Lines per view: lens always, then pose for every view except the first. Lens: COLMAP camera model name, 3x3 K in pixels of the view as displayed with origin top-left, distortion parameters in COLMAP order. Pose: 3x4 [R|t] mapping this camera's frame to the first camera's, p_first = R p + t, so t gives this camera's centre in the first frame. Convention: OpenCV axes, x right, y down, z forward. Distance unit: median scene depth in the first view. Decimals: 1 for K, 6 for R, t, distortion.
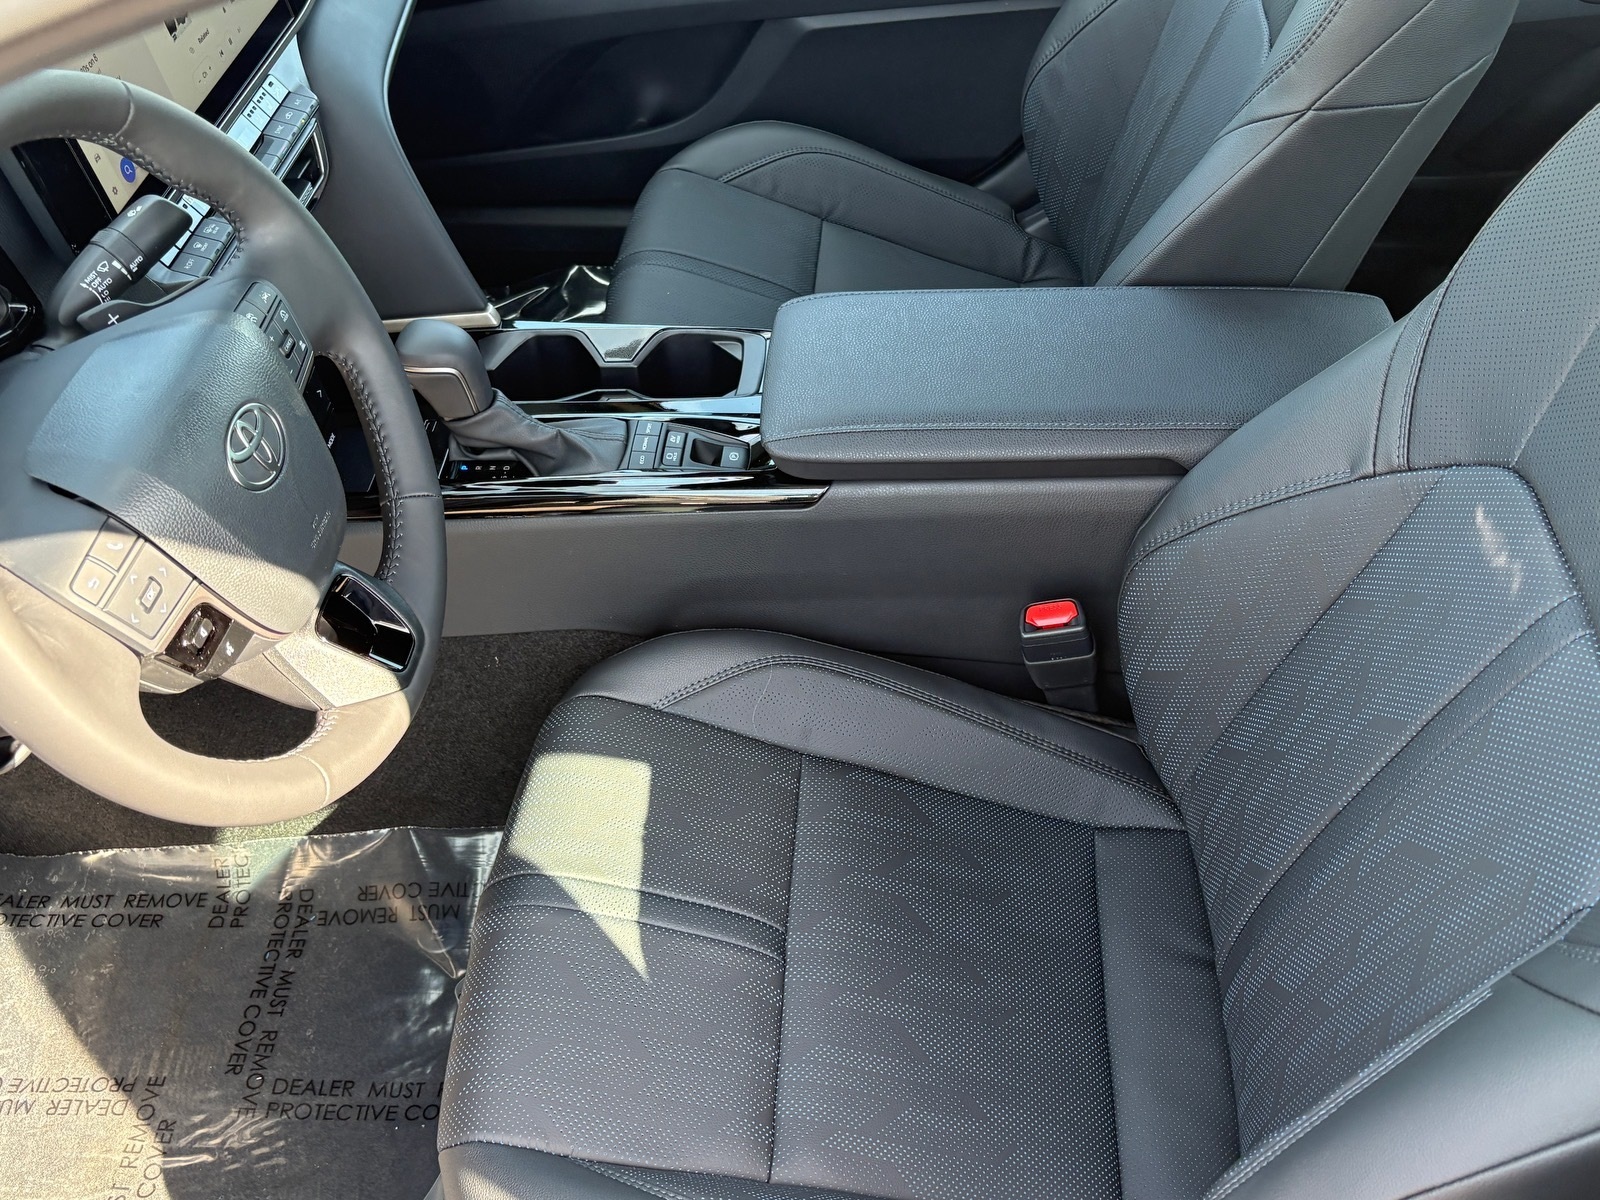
lens RADIAL K [[1516.9, 0, 800.0], [0, 1516.9, 600.0], [0, 0, 1]] dist [0.042396, -0.002073]
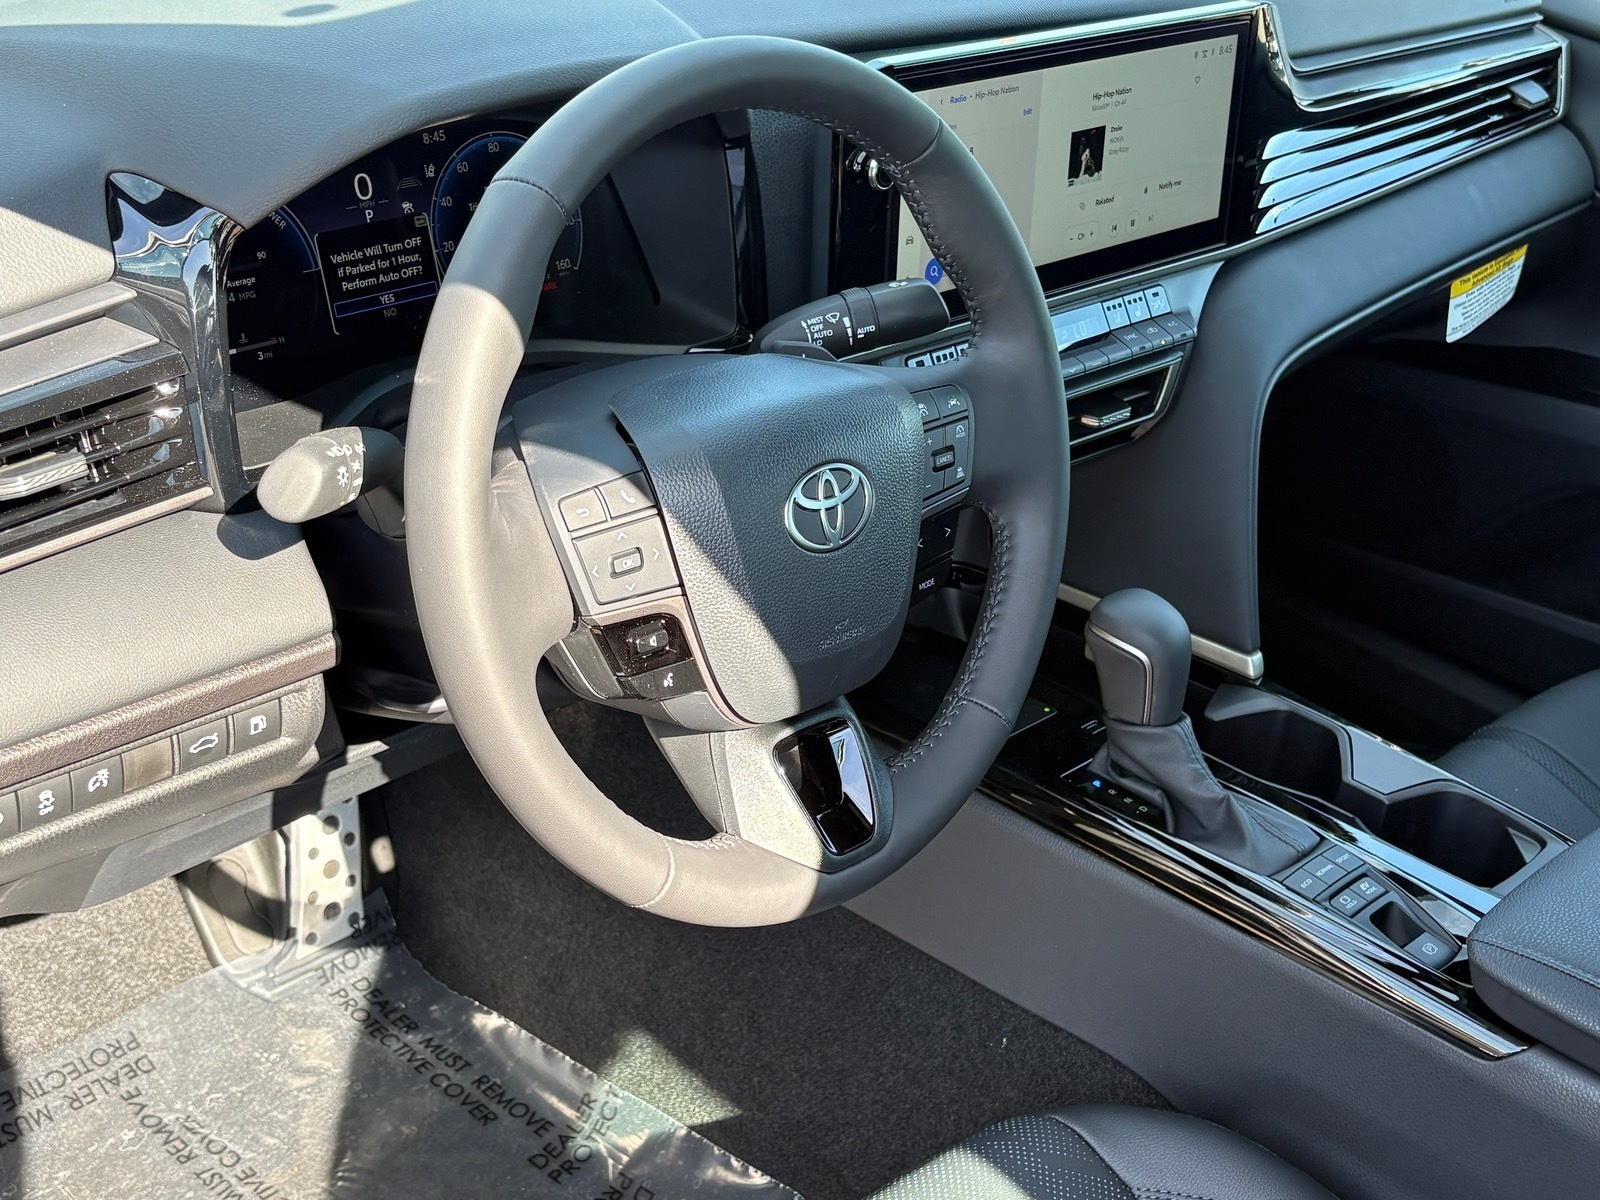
lens RADIAL K [[2162.0, 0, 807.0], [0, 2162.0, 632.6], [0, 0, 1]] dist [0.312044, -1.209707]
pose [[0.760480, 0.429508, -0.487025, 0.168859], [-0.556942, 0.817061, -0.149087, 0.095786], [0.333895, 0.384622, 0.860570, -0.012929]]
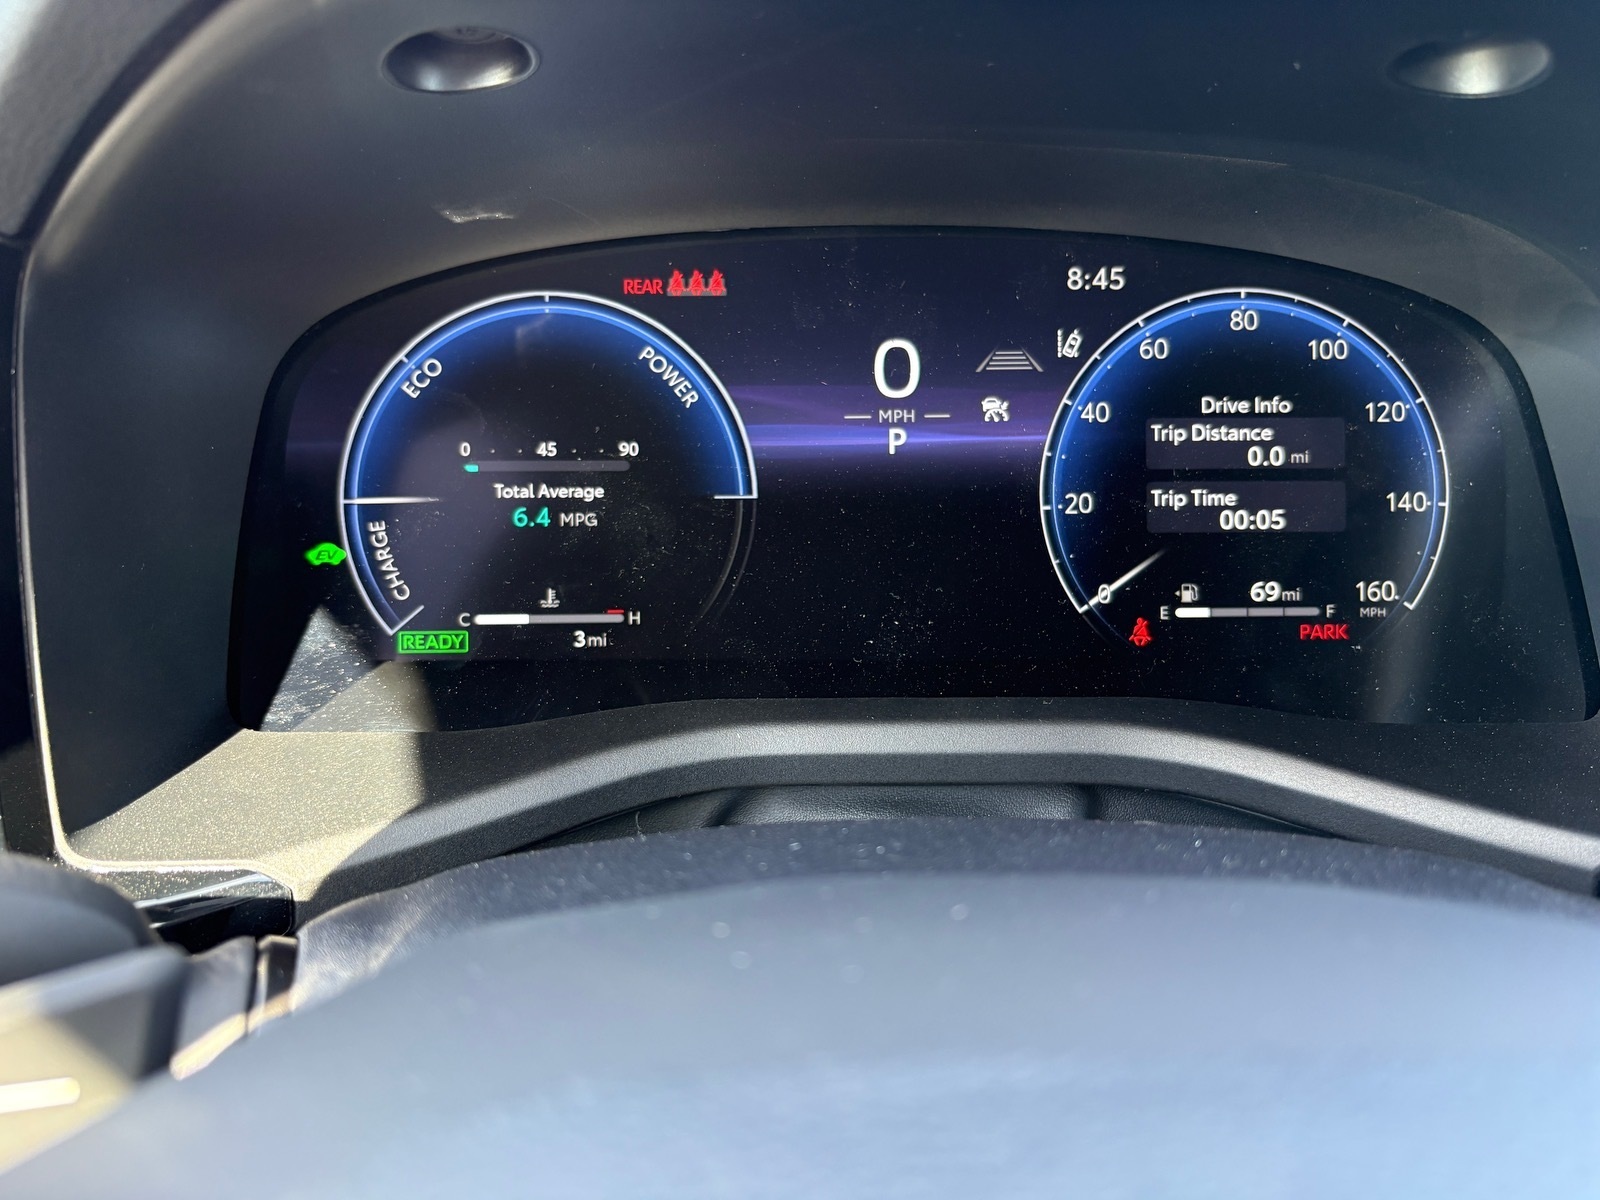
lens RADIAL K [[1199.0, 0, 800.0], [0, 1199.0, 600.0], [0, 0, 1]] dist [0.038441, -0.046724]
pose [[0.070625, 0.392251, -0.917143, -0.263184], [-0.714235, 0.661724, 0.228012, -0.101615], [0.696334, 0.638952, 0.326894, 0.591682]]
